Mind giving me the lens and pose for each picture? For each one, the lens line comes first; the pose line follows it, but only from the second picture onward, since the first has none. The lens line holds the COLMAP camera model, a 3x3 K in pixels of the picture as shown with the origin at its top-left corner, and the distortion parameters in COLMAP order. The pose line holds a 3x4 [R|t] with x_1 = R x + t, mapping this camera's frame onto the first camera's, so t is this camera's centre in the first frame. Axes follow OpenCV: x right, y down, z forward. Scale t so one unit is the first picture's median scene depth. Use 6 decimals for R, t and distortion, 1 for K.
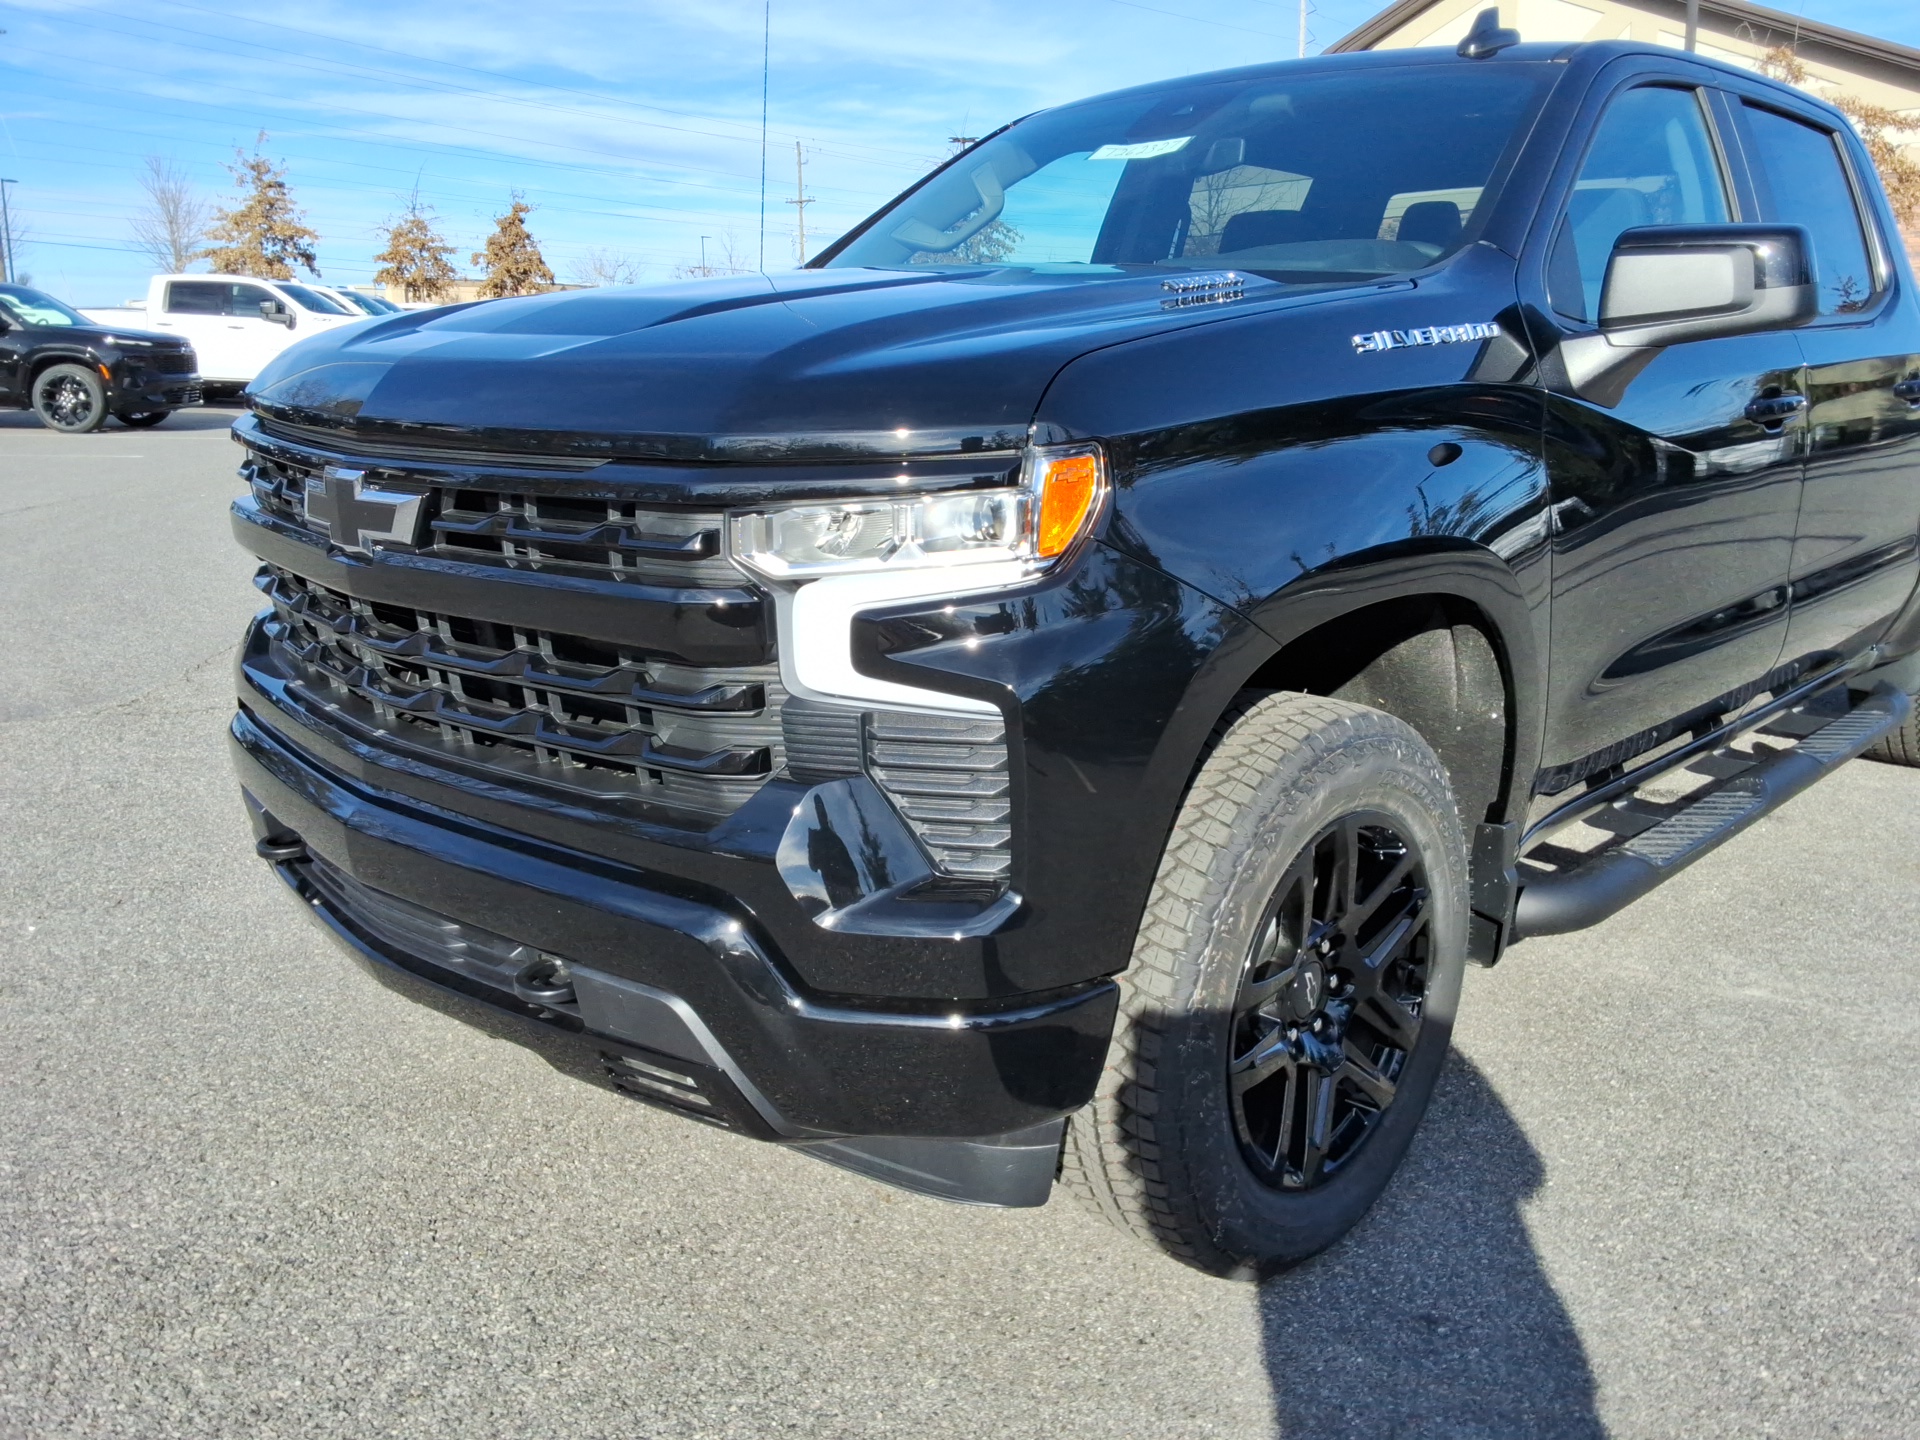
lens RADIAL K [[1539.7, 0, 981.5], [0, 1539.7, 718.8], [0, 0, 1]] dist [0.104997, -0.164166]
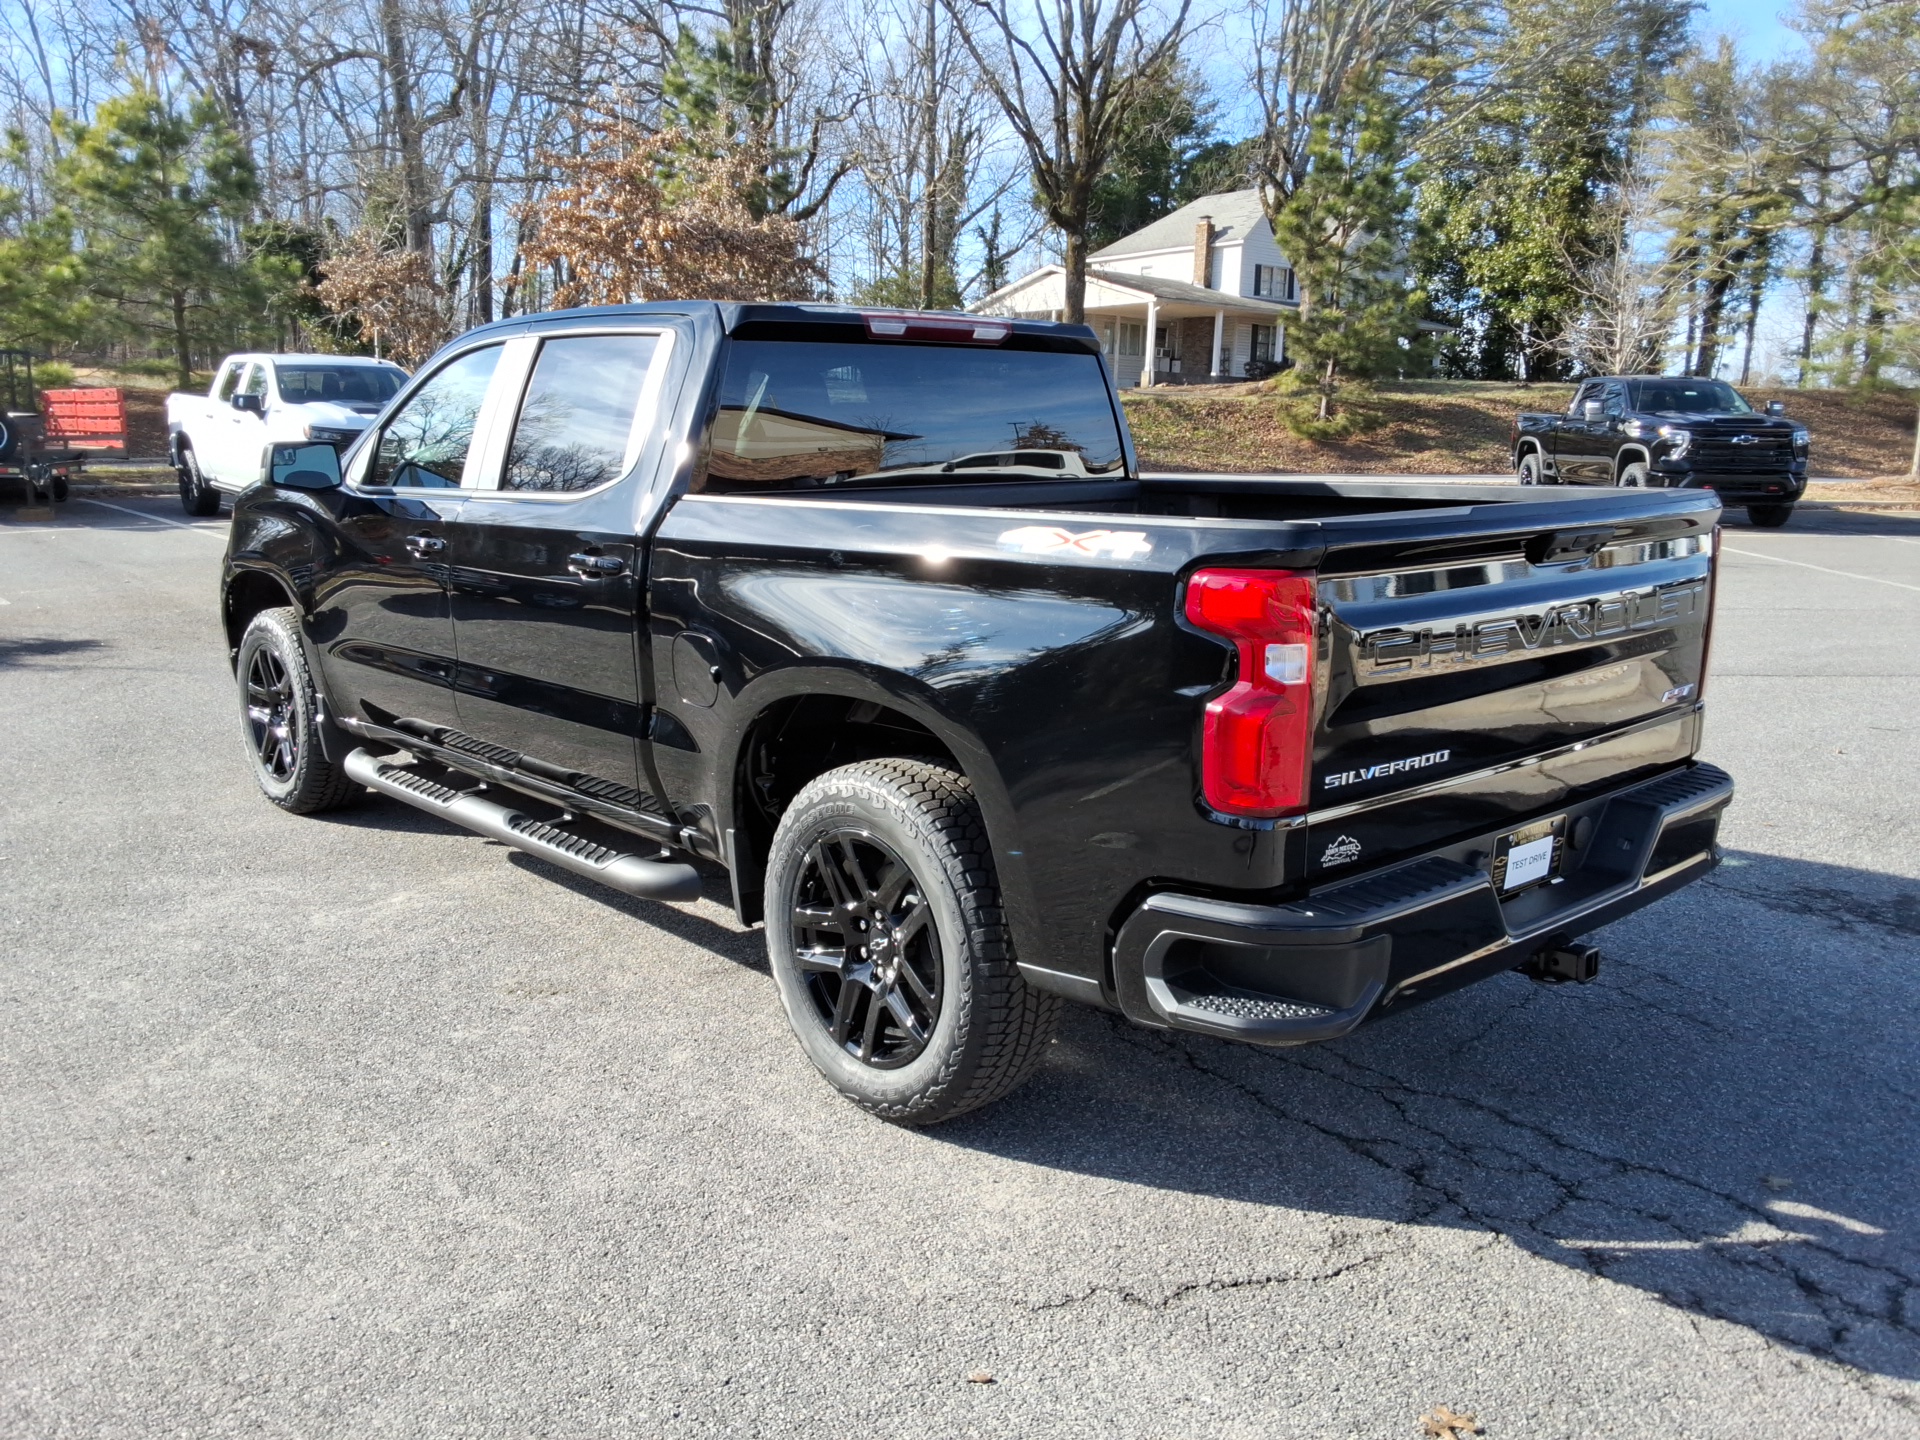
lens RADIAL K [[1539.7, 0, 995.1], [0, 1539.7, 725.8], [0, 0, 1]] dist [0.104997, -0.164166]
pose [[-0.076194, 0.184999, -0.979781, 1.548537], [-0.244039, 0.949291, 0.198220, -0.361217], [0.966768, 0.254208, -0.027184, 1.241221]]
